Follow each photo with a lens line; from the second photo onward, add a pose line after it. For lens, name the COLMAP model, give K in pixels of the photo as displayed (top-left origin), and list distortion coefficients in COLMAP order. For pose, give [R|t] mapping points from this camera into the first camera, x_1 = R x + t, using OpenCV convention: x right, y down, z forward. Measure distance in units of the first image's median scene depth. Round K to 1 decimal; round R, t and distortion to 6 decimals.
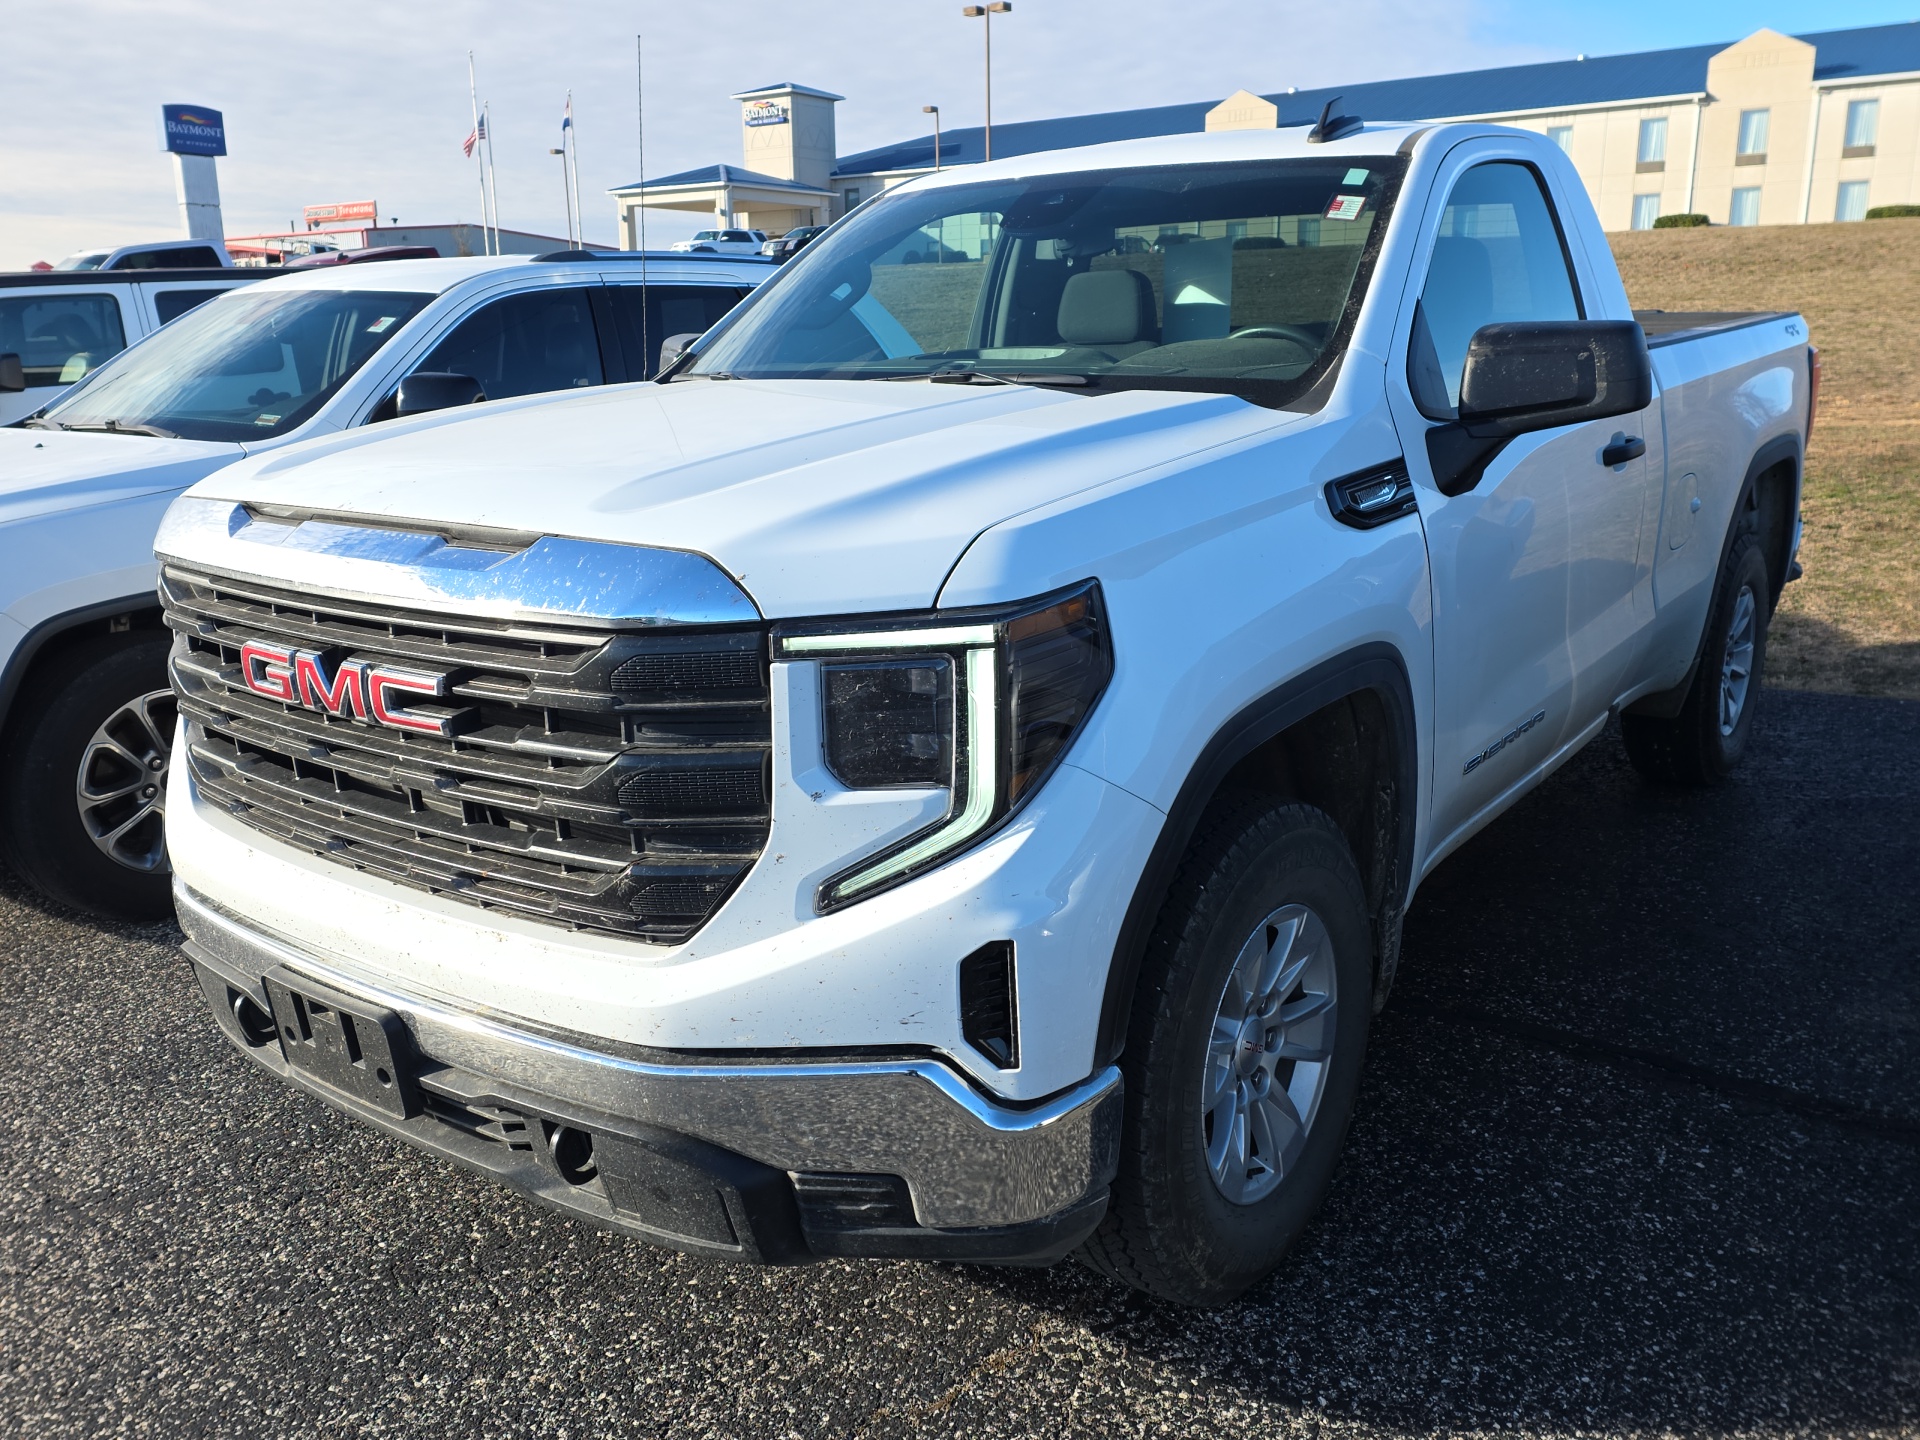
lens RADIAL K [[1588.4, 0, 956.5], [0, 1588.4, 713.2], [0, 0, 1]] dist [0.133244, -0.168233]
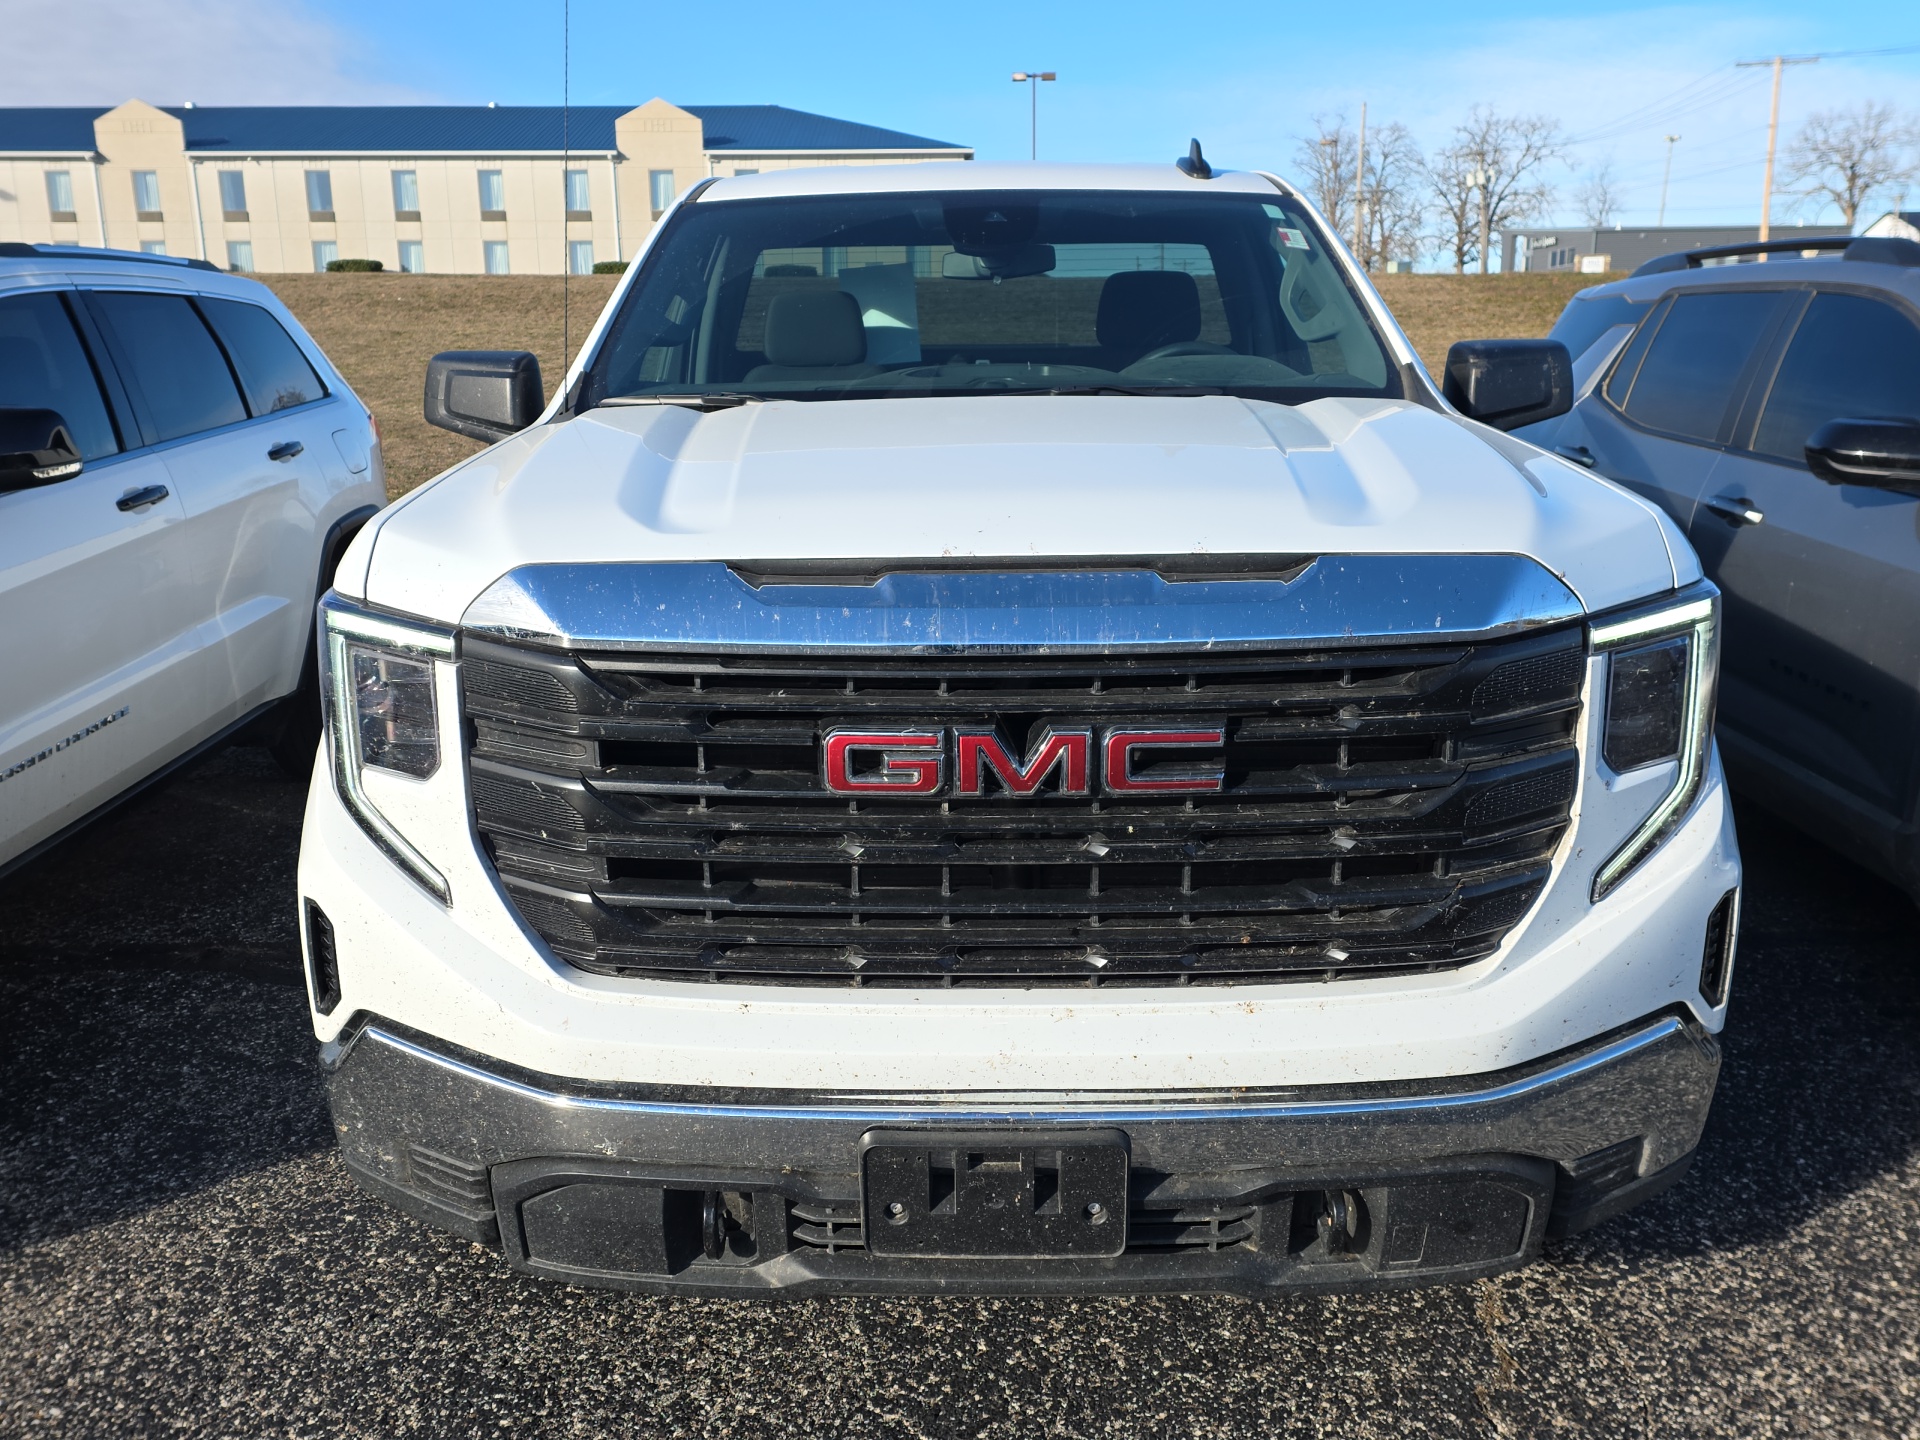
lens RADIAL K [[1588.4, 0, 956.5], [0, 1588.4, 713.2], [0, 0, 1]] dist [0.133244, -0.168233]
pose [[0.797250, -0.128136, 0.589893, -0.538033], [0.140577, 0.989754, 0.025001, -0.040344], [-0.587052, 0.062993, 0.807094, 0.211496]]
